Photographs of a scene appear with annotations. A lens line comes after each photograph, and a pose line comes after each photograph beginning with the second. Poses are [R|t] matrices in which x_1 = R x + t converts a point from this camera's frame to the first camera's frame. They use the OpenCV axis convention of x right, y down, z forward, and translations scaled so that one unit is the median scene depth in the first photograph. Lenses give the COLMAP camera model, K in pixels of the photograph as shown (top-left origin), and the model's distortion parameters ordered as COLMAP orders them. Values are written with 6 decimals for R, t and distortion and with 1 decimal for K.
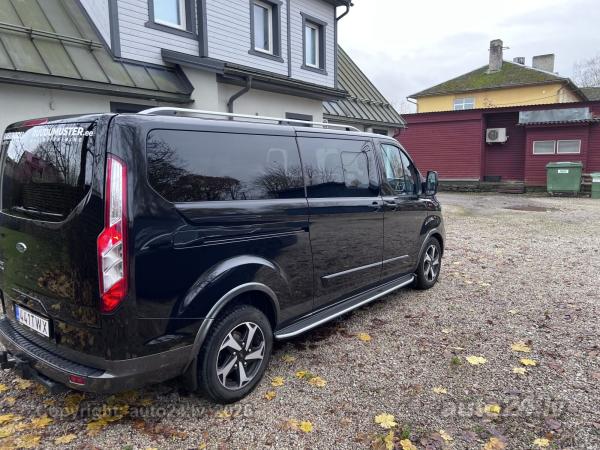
lens RADIAL K [[453.2, 0, 300.0], [0, 453.2, 225.0], [0, 0, 1]] dist [0.036038, 0.002305]
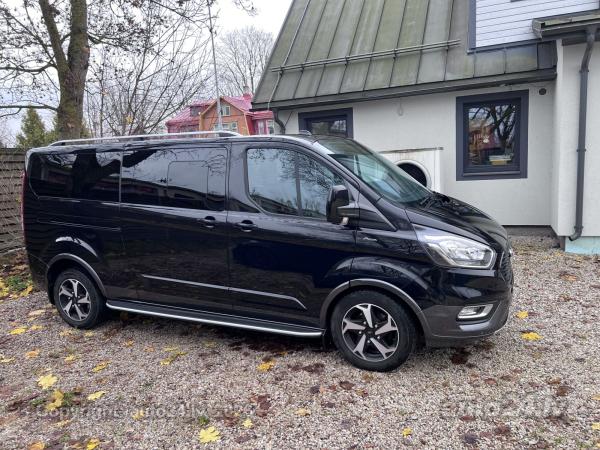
lens RADIAL K [[457.8, 0, 300.0], [0, 457.8, 225.0], [0, 0, 1]] dist [0.050590, -0.062010]
pose [[0.242698, 0.123461, -0.962214, 0.946228], [-0.089723, 0.990474, 0.104457, -0.120587], [0.965944, 0.060982, 0.251463, 0.788332]]
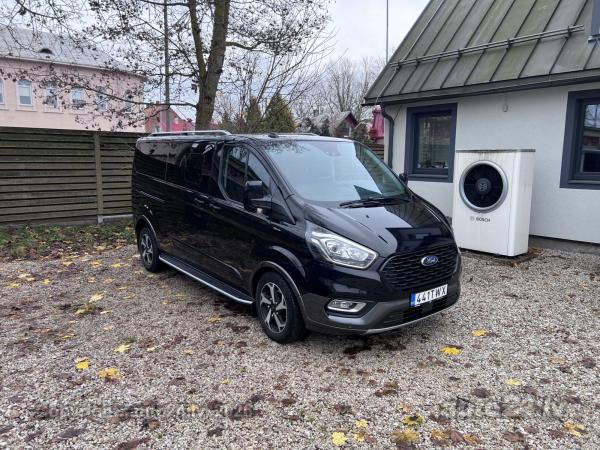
lens RADIAL K [[457.8, 0, 300.0], [0, 457.8, 225.0], [0, 0, 1]] dist [0.050590, -0.062010]
pose [[-0.235693, 0.151721, -0.959911, 1.093397], [-0.139644, 0.972201, 0.187951, -0.212257], [0.961742, 0.178345, -0.207953, 1.338636]]
